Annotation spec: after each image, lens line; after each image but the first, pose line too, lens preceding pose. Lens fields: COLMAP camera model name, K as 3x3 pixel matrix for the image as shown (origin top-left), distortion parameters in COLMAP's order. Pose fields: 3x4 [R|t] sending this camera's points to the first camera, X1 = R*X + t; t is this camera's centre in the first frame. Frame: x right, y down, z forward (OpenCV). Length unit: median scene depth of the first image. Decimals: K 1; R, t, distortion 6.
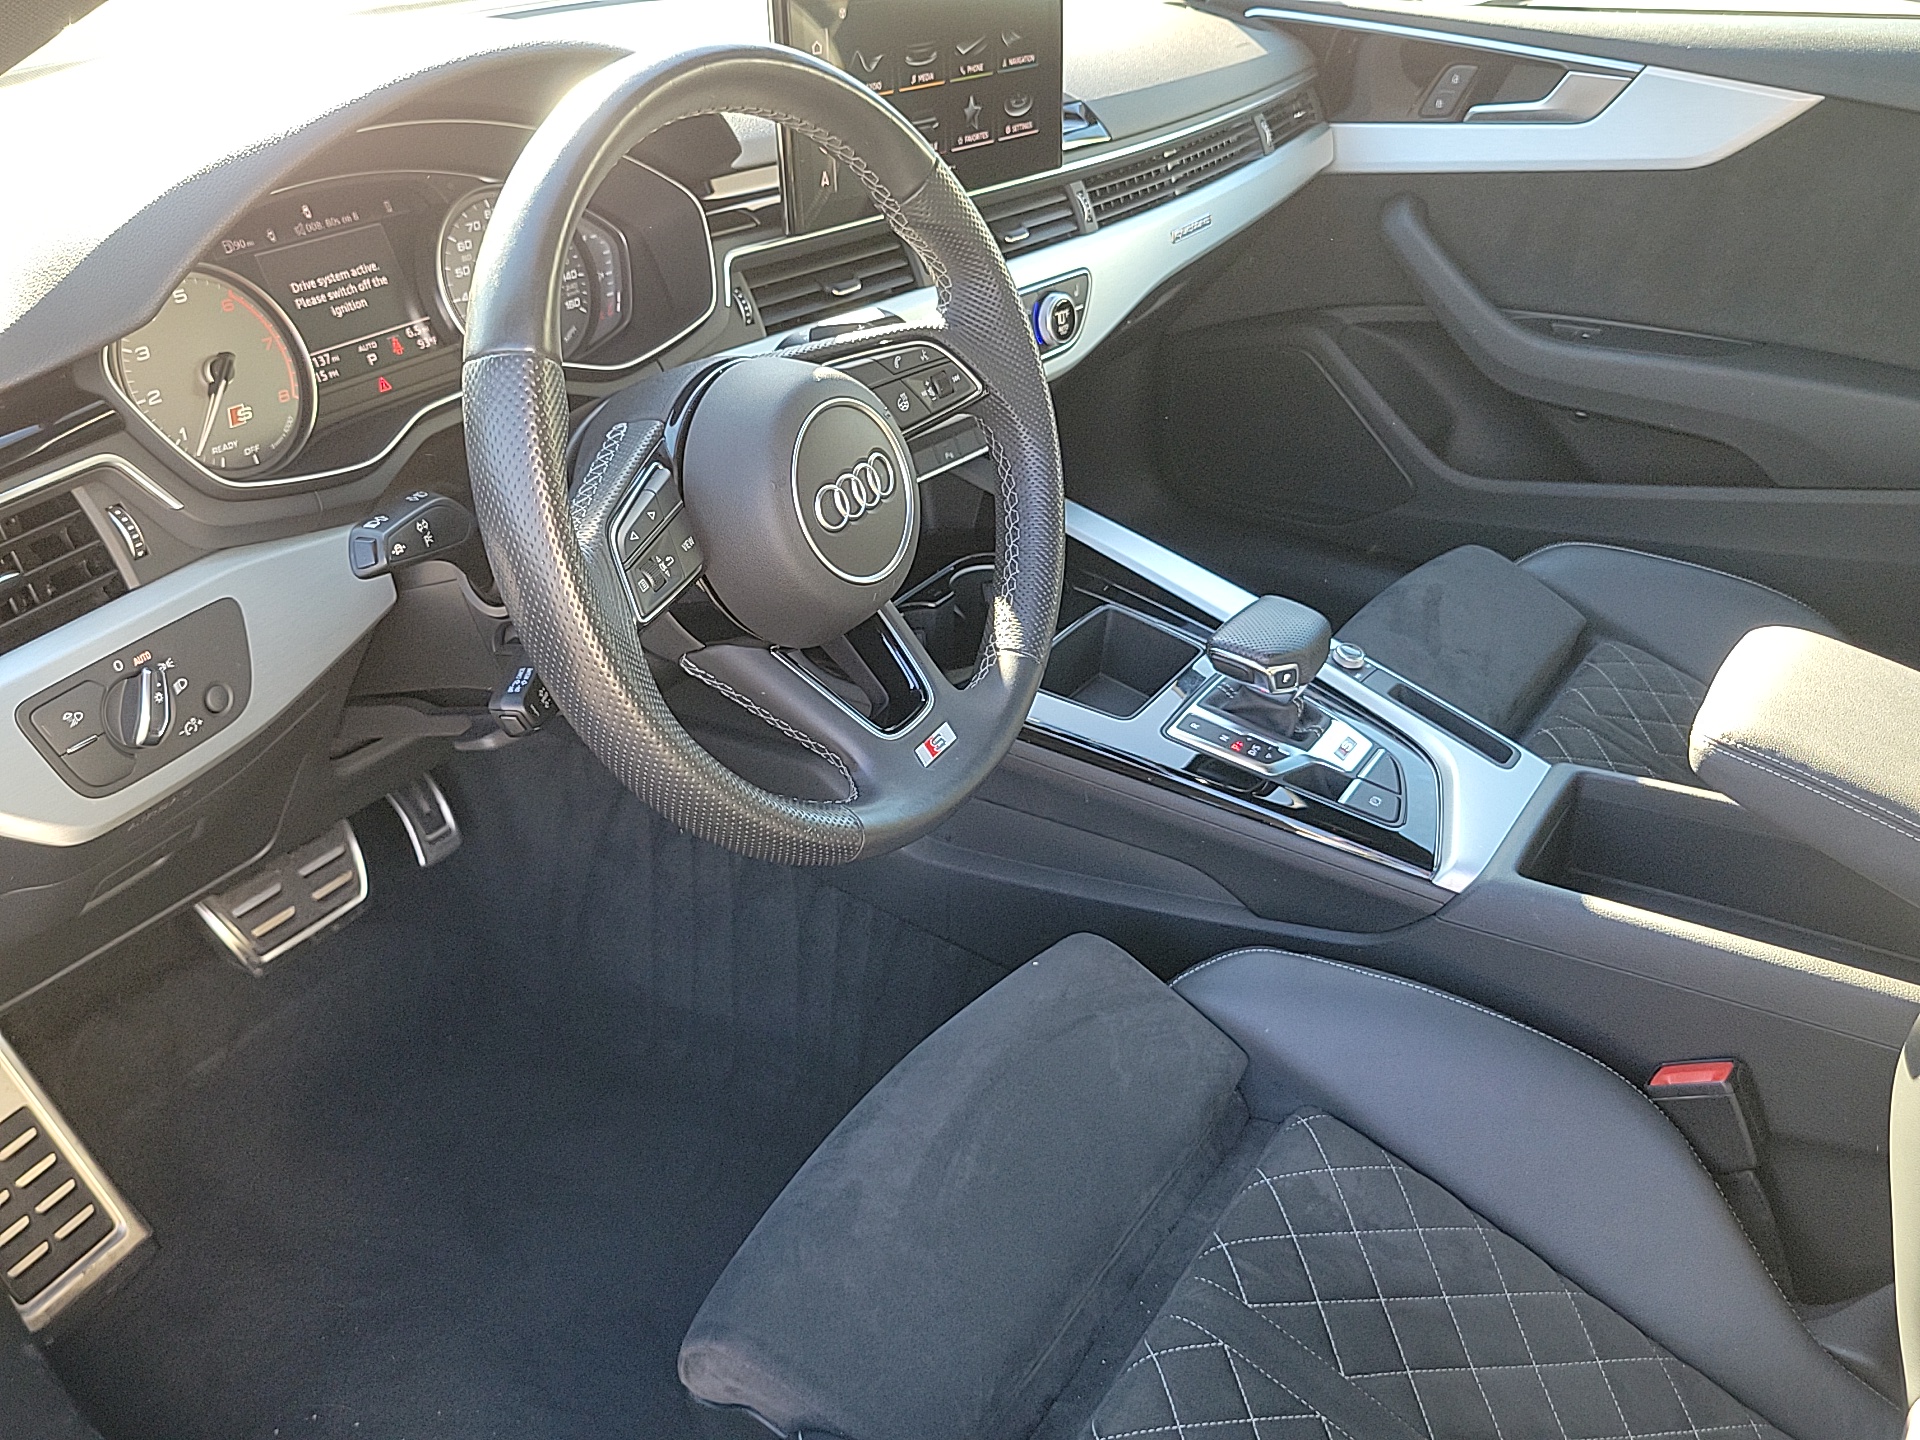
lens RADIAL K [[1705.4, 0, 971.2], [0, 1705.4, 737.6], [0, 0, 1]] dist [0.030855, -0.020341]
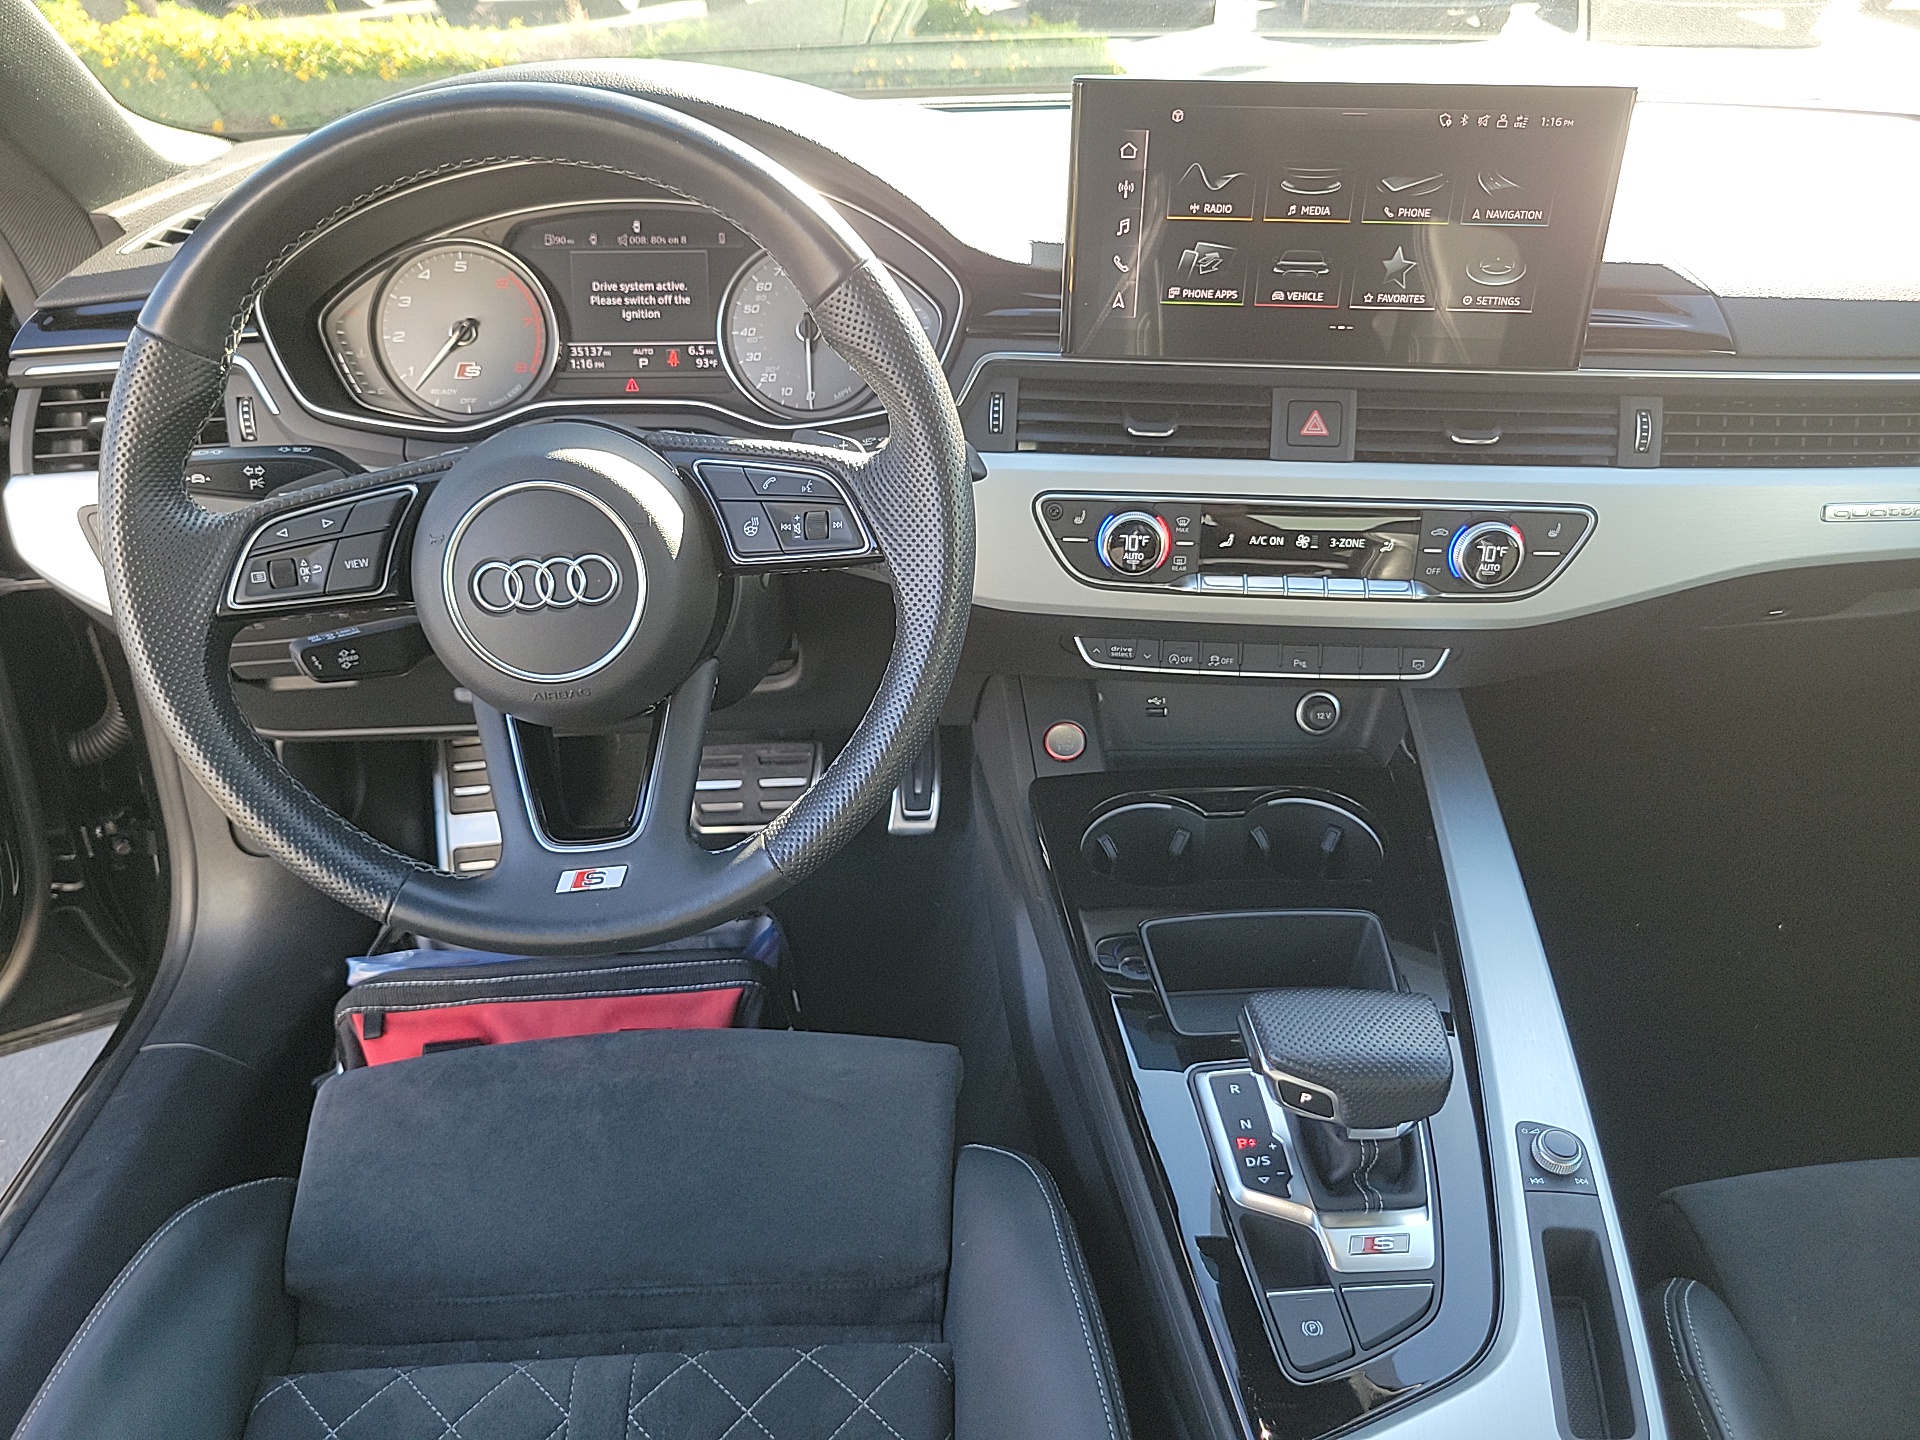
lens RADIAL K [[1449.4, 0, 957.2], [0, 1449.4, 738.0], [0, 0, 1]] dist [0.033936, -0.013176]
pose [[0.572808, 0.401494, -0.714628, 0.459885], [-0.410333, 0.895176, 0.174028, -0.208094], [0.709589, 0.193551, 0.677511, 0.450360]]
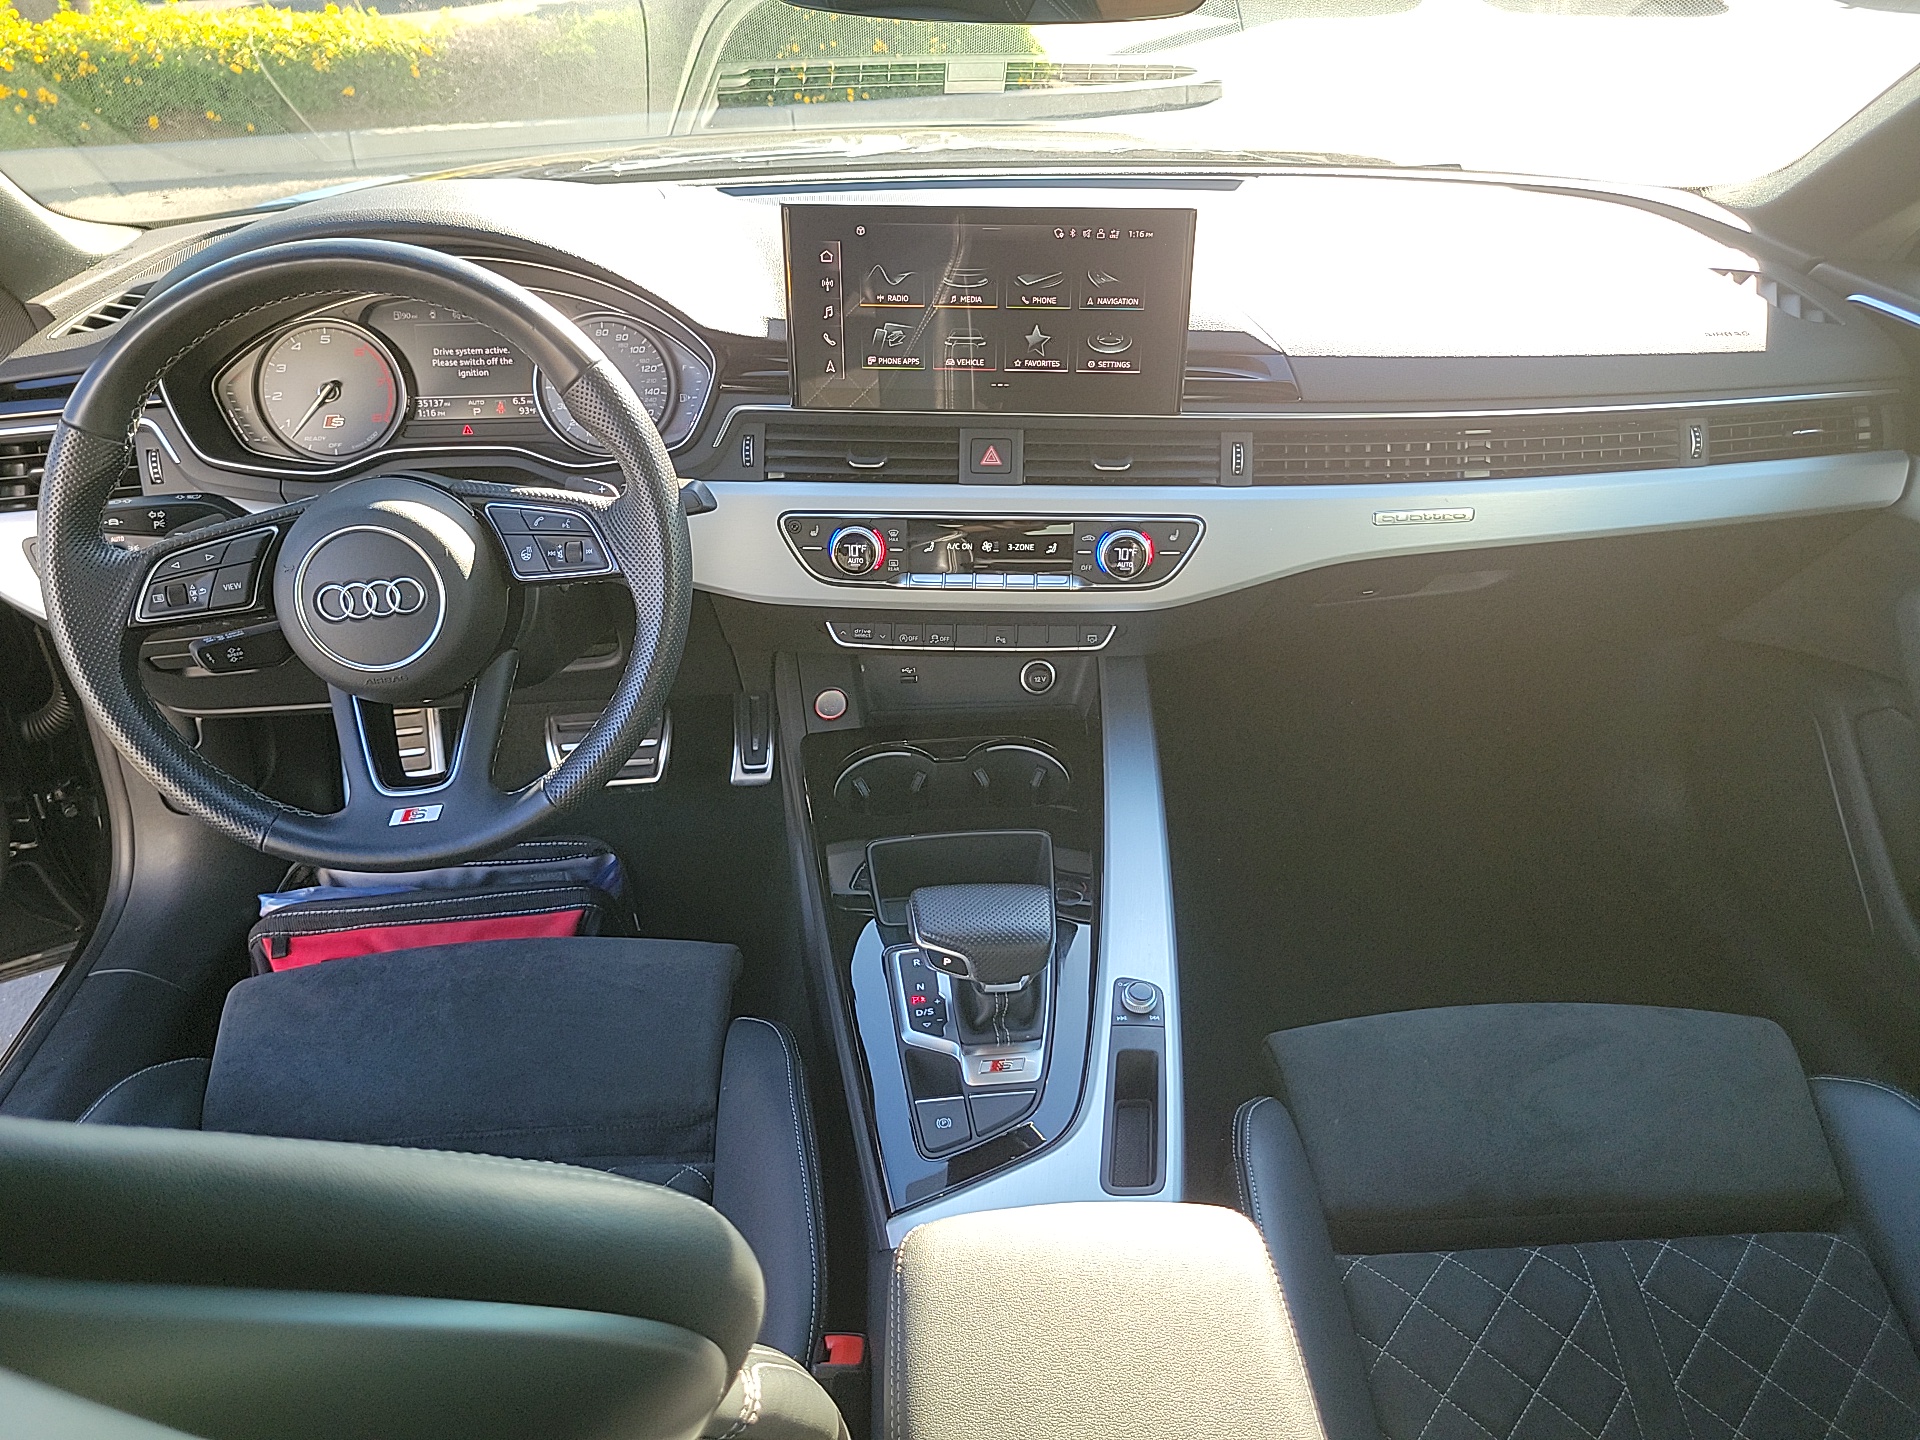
lens RADIAL K [[1449.4, 0, 963.8], [0, 1449.4, 717.4], [0, 0, 1]] dist [0.033936, -0.013176]
pose [[0.599186, 0.397124, -0.695175, 0.691988], [-0.393984, 0.902152, 0.175778, -0.301240], [0.696959, 0.168564, 0.697018, 0.398334]]
